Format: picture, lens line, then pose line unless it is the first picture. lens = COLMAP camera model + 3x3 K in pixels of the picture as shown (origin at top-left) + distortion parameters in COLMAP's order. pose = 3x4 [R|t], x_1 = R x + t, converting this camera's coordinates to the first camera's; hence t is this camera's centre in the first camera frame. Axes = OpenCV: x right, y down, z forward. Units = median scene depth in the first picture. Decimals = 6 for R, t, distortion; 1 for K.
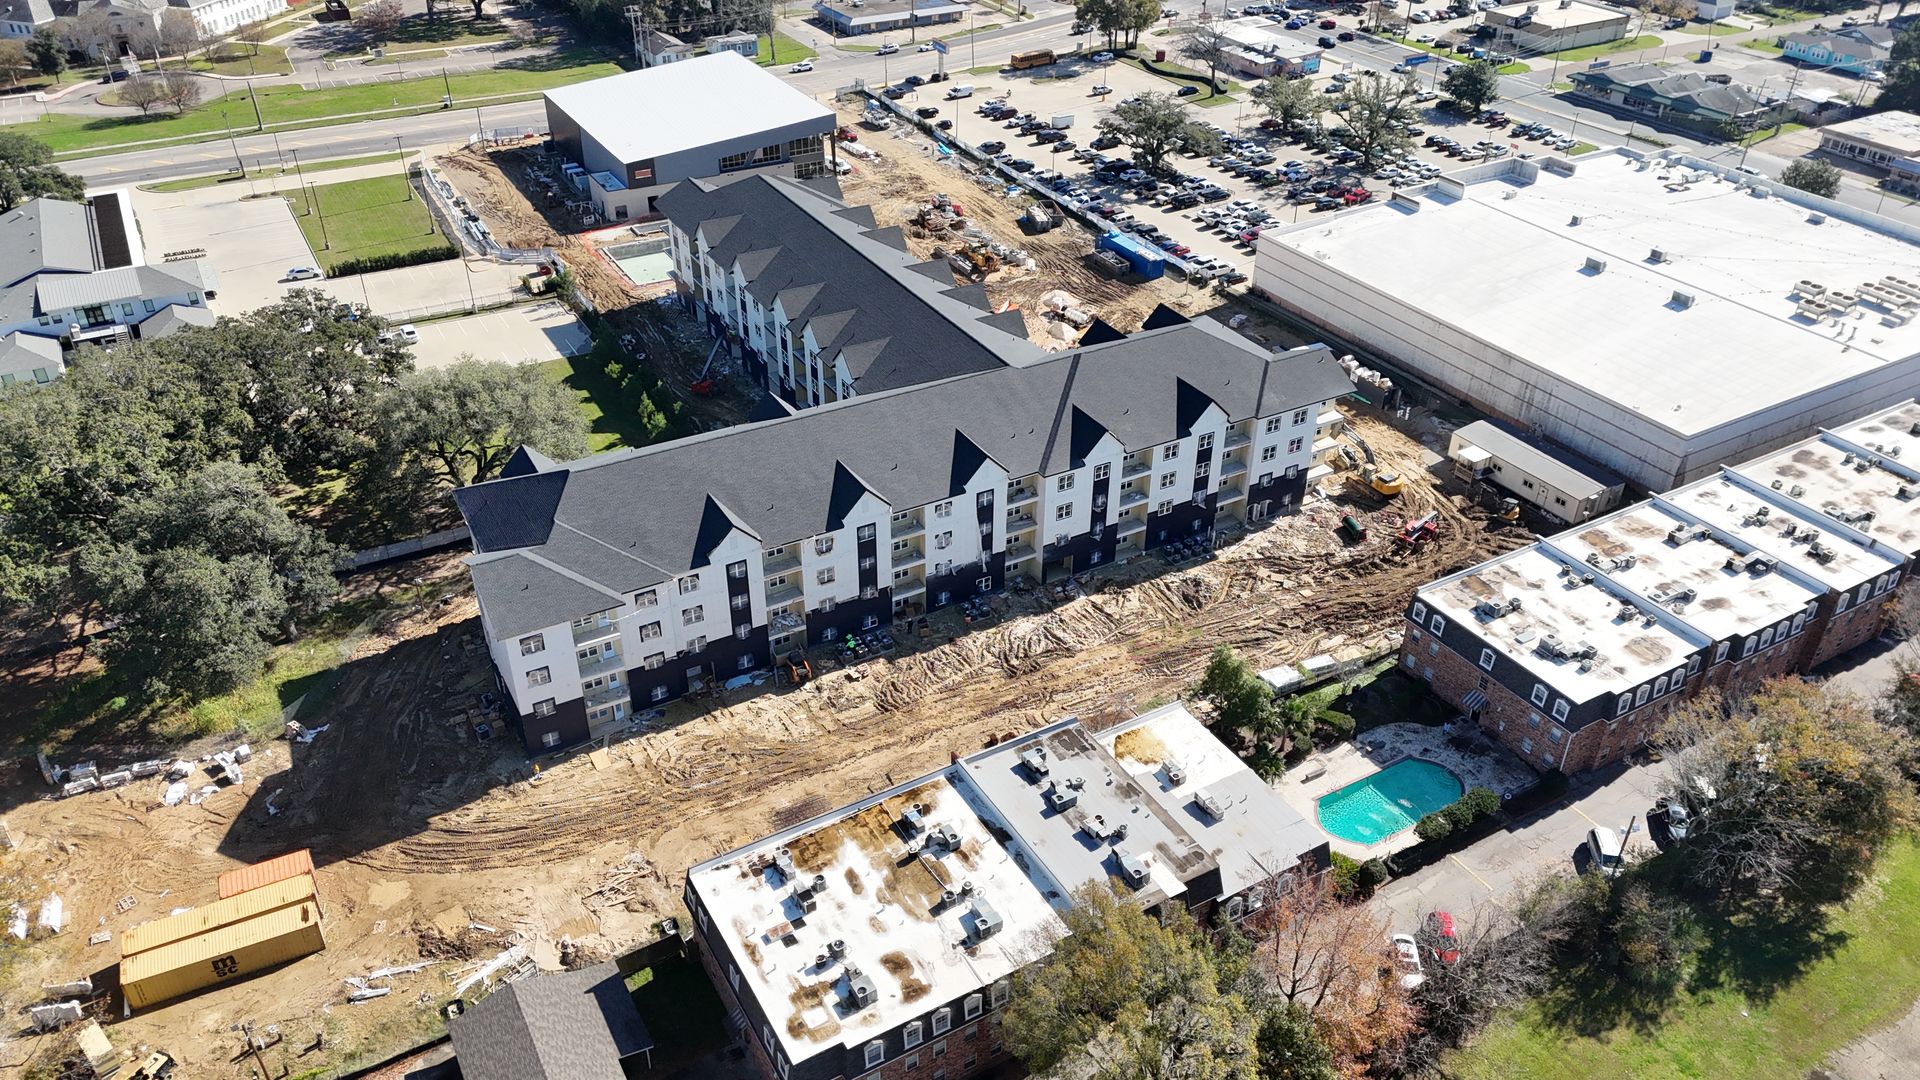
lens RADIAL K [[1386.3, 0, 960.0], [0, 1386.3, 540.0], [0, 0, 1]] dist [0.002736, 0.001619]
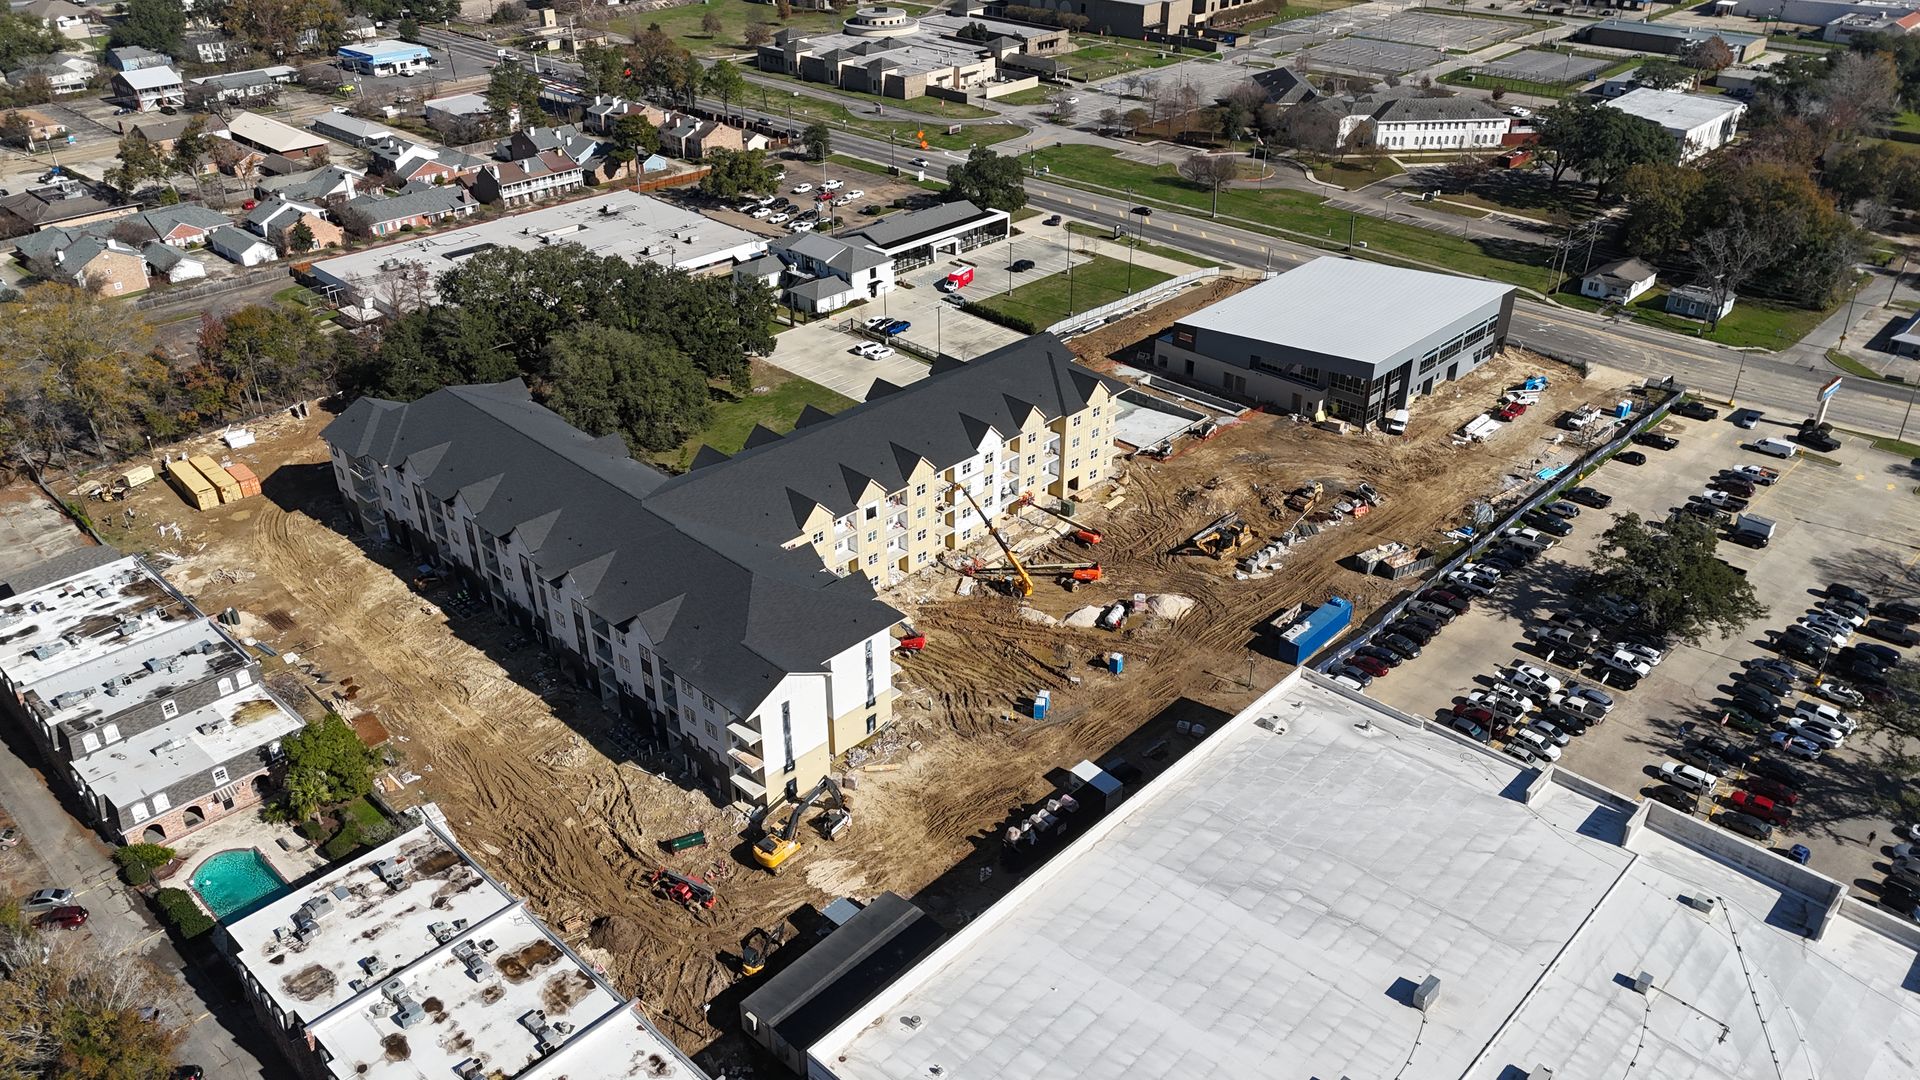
lens RADIAL K [[1386.3, 0, 960.0], [0, 1386.3, 540.0], [0, 0, 1]] dist [0.002736, 0.001619]
pose [[0.279327, 0.471129, -0.836668, 0.665161], [-0.517433, 0.807866, 0.282163, -0.346783], [0.808851, 0.354104, 0.469436, 0.426981]]
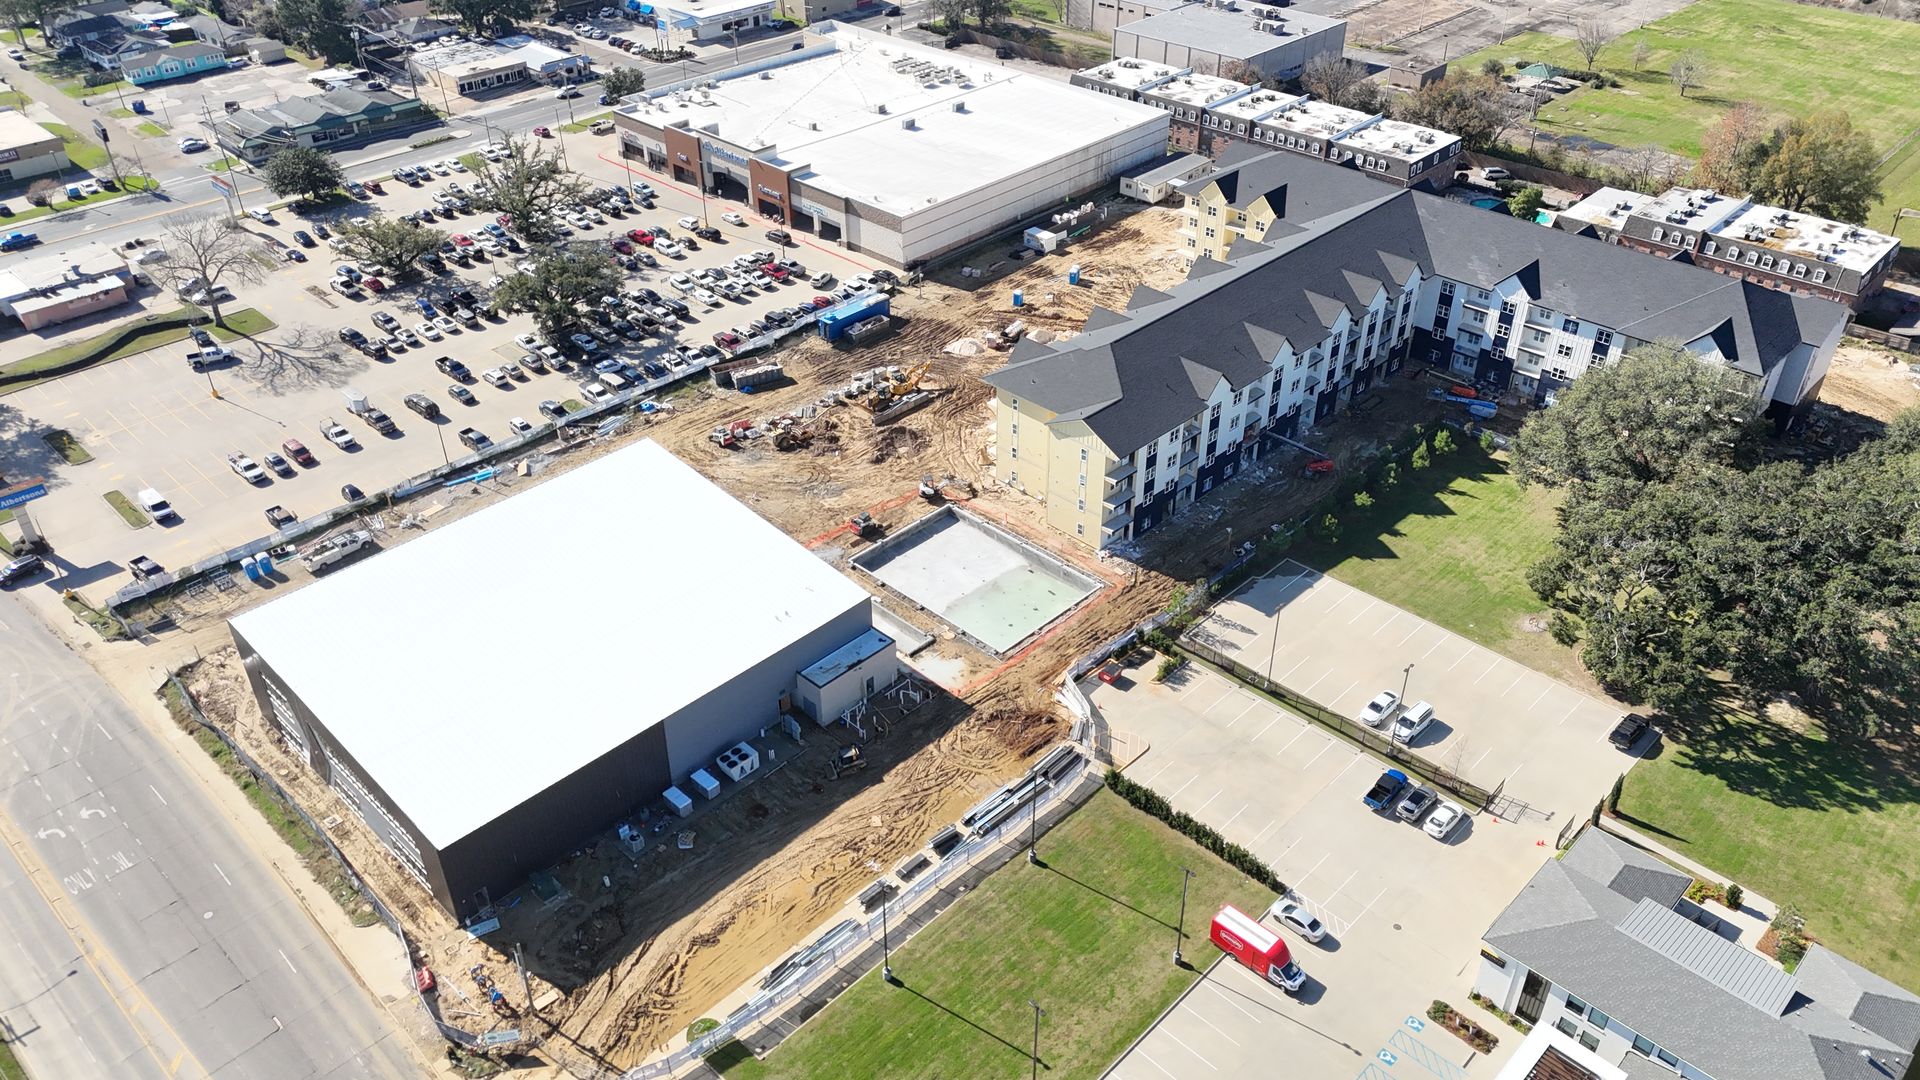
lens RADIAL K [[1358.7, 0, 960.0], [0, 1358.7, 540.0], [0, 0, 1]] dist [0.037095, -0.000753]
pose [[-0.265071, -0.553966, 0.789214, -0.692705], [0.538572, 0.593854, 0.597727, -0.604845], [-0.799798, 0.583489, 0.140937, 0.841842]]
